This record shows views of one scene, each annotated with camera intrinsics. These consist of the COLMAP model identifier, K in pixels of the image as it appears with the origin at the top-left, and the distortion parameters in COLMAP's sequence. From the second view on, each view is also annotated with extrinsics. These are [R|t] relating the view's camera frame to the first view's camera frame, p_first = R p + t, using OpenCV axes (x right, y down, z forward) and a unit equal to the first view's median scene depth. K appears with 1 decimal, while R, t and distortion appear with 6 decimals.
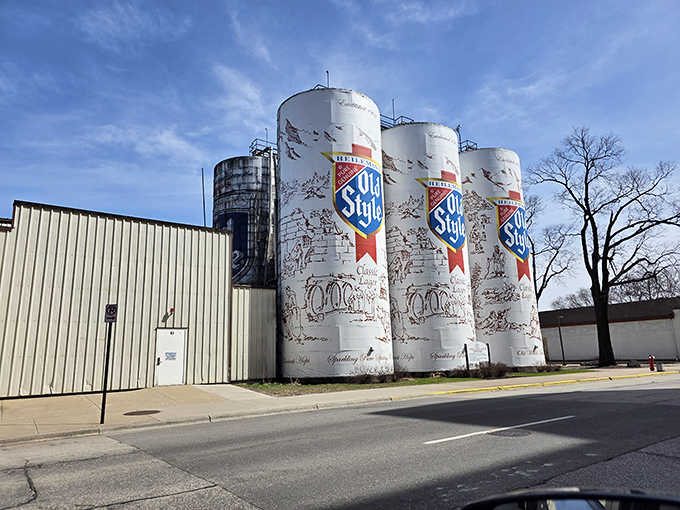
lens RADIAL K [[459.5, 0, 353.9], [0, 459.5, 249.2], [0, 0, 1]] dist [0.076550, -0.006106]
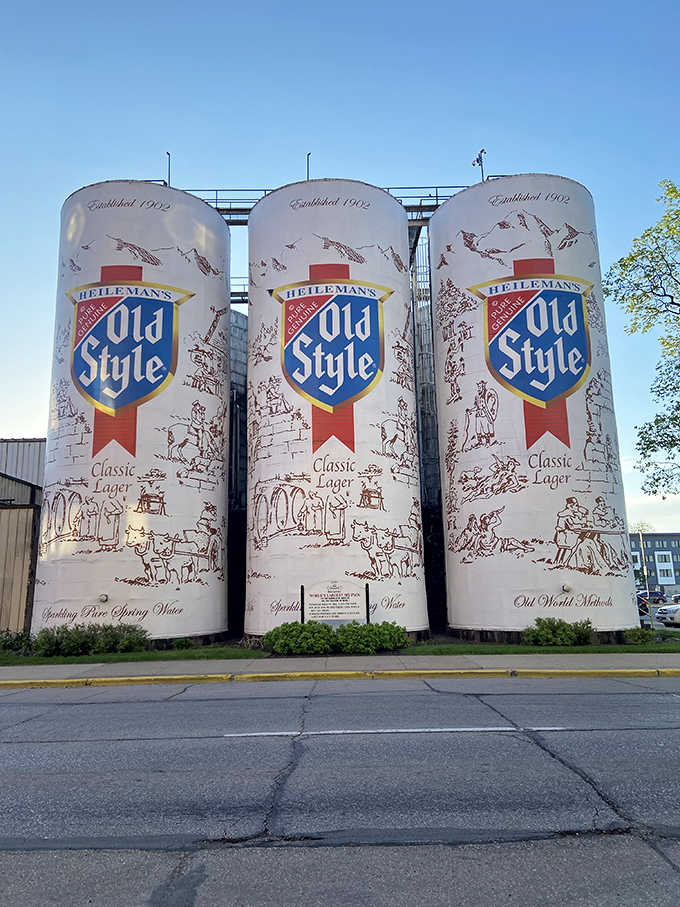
lens RADIAL K [[591.6, 0, 341.3], [0, 591.6, 468.8], [0, 0, 1]] dist [0.075391, -0.004757]
pose [[0.802010, -0.112236, -0.586671, 0.495467], [0.126845, 0.991788, -0.016336, 0.066818], [0.583686, -0.061315, 0.809661, 0.365415]]
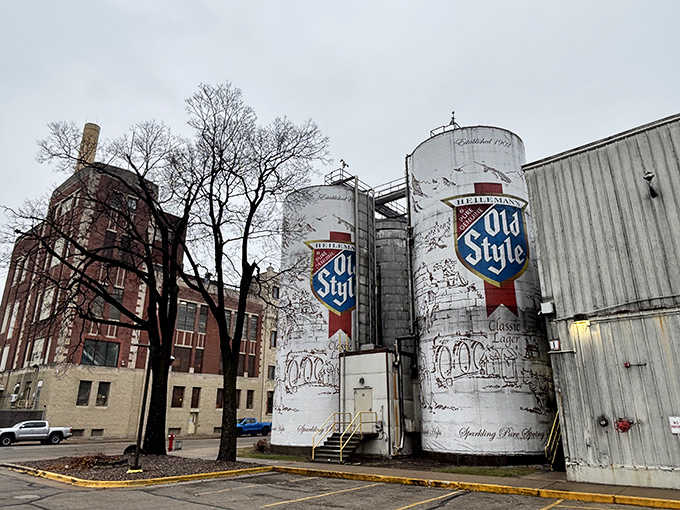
lens RADIAL K [[443.6, 0, 352.3], [0, 443.6, 274.8], [0, 0, 1]] dist [0.075391, -0.004757]
pose [[0.847740, -0.136945, -0.512428, 0.222249], [0.087578, 0.988974, -0.119416, 0.029790], [0.523132, 0.056357, 0.850387, 0.162094]]
